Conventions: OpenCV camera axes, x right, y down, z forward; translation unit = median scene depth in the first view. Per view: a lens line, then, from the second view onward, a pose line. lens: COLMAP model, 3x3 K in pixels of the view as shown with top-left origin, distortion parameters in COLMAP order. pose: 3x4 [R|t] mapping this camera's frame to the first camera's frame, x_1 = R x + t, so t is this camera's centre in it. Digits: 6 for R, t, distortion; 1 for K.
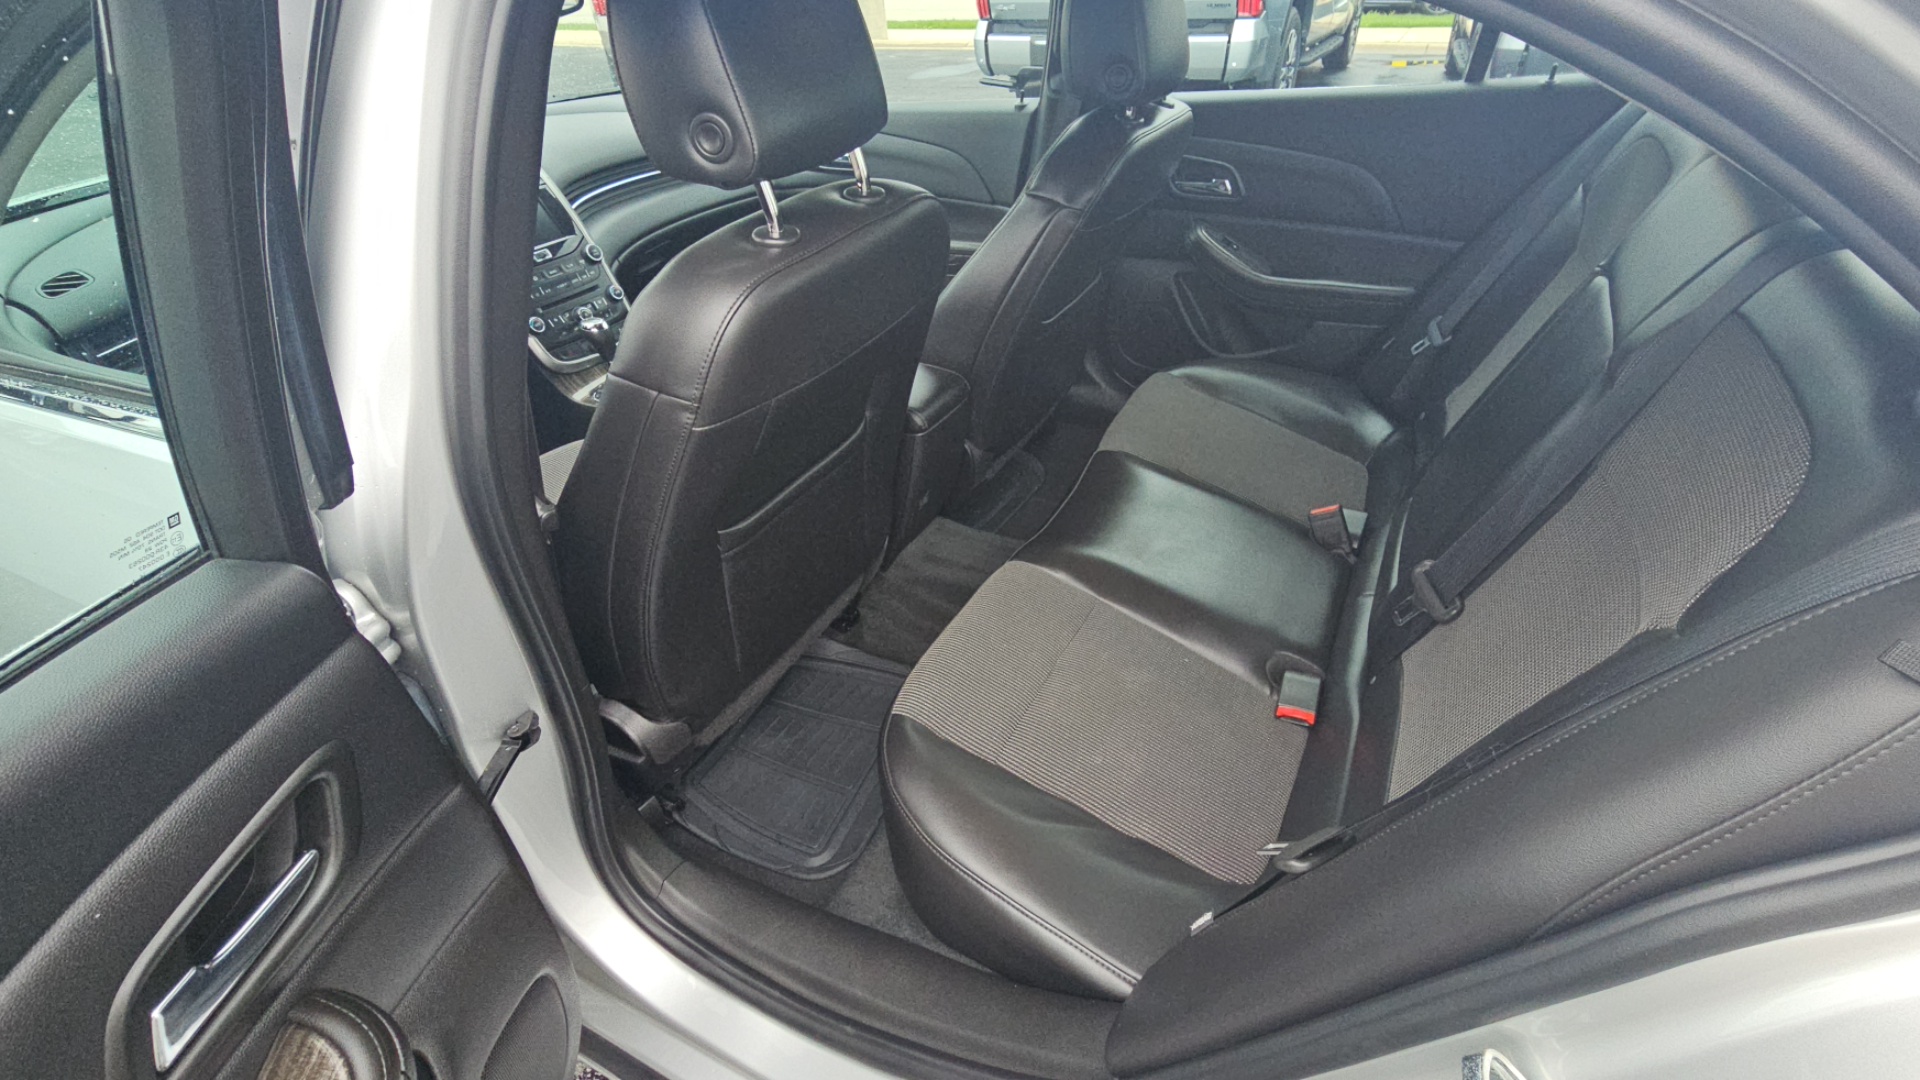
lens RADIAL K [[855.2, 0, 979.4], [0, 855.2, 545.3], [0, 0, 1]] dist [0.007627, -0.006090]
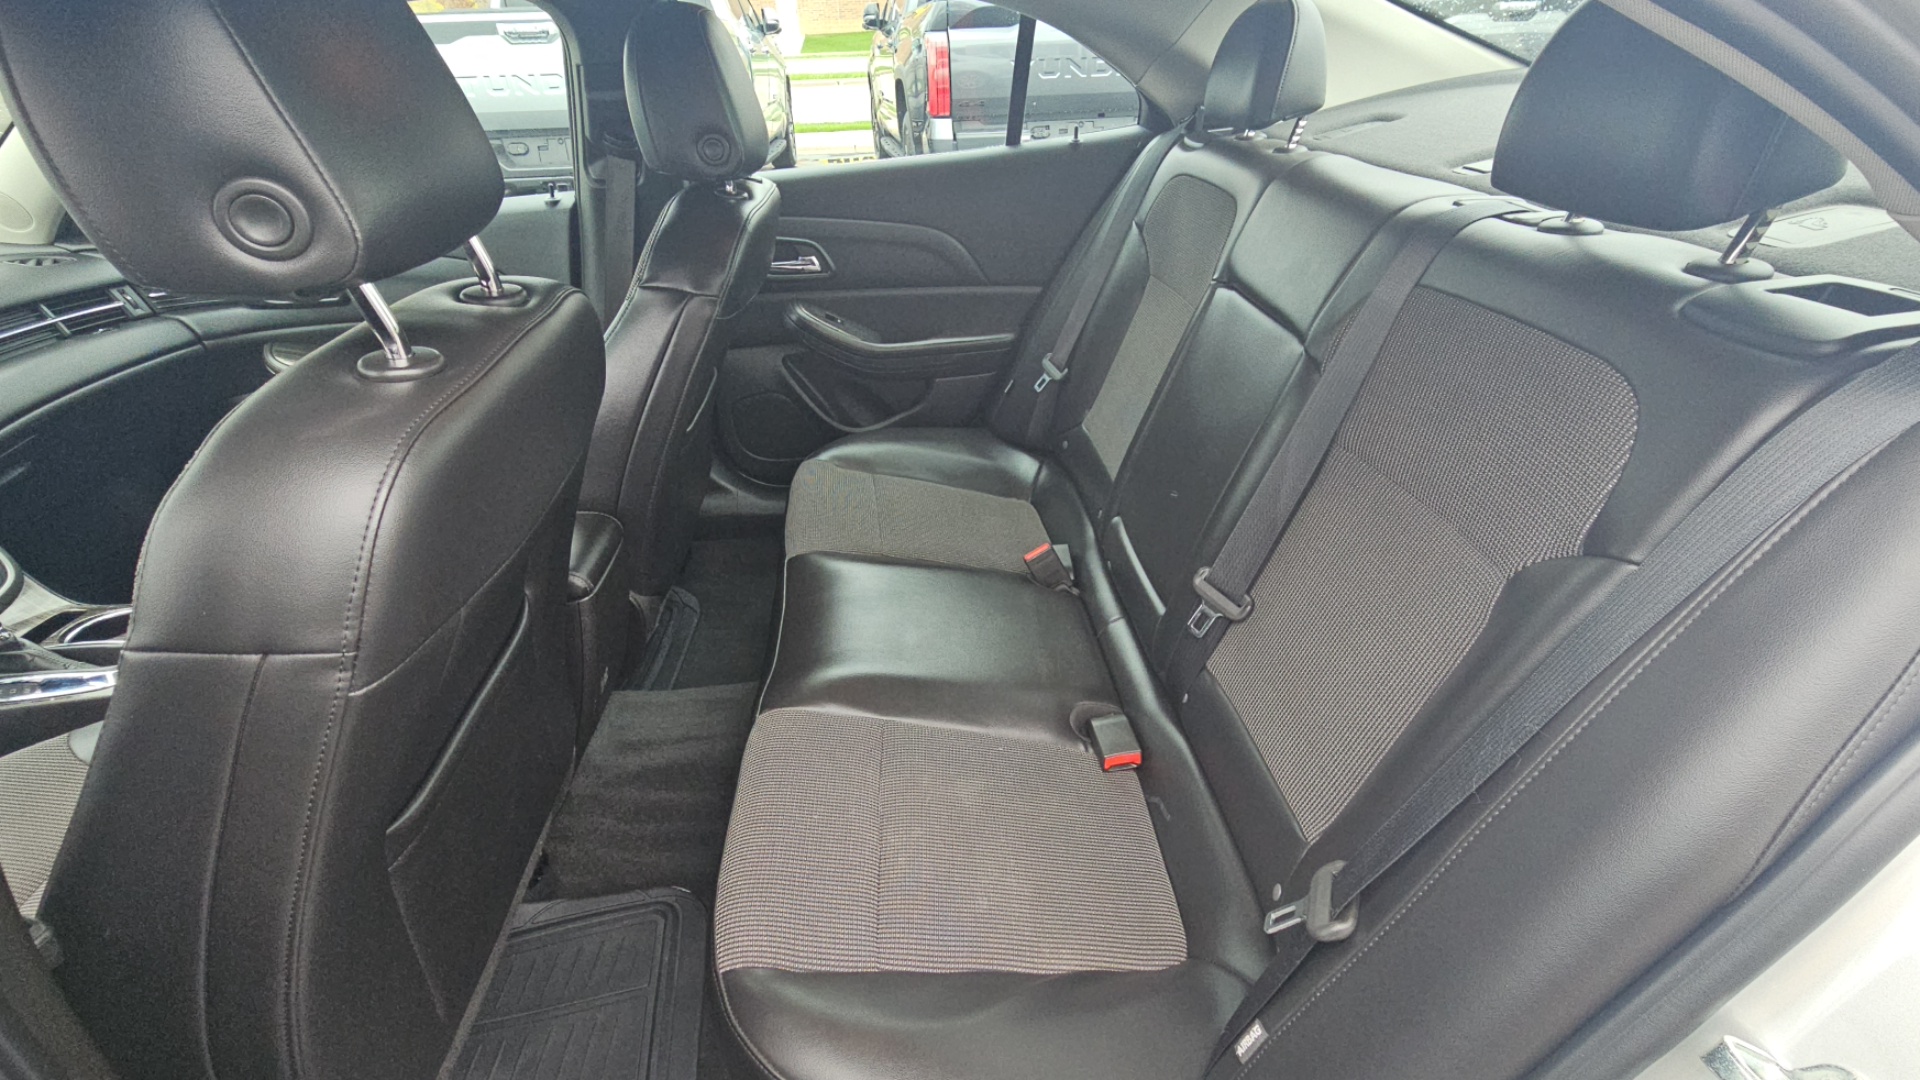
lens RADIAL K [[855.2, 0, 979.4], [0, 855.2, 545.3], [0, 0, 1]] dist [0.007627, -0.006090]
pose [[0.839581, -0.263522, 0.475036, -0.118223], [0.310274, 0.950412, -0.021148, -0.045963], [-0.445907, 0.165147, 0.879712, 0.143900]]
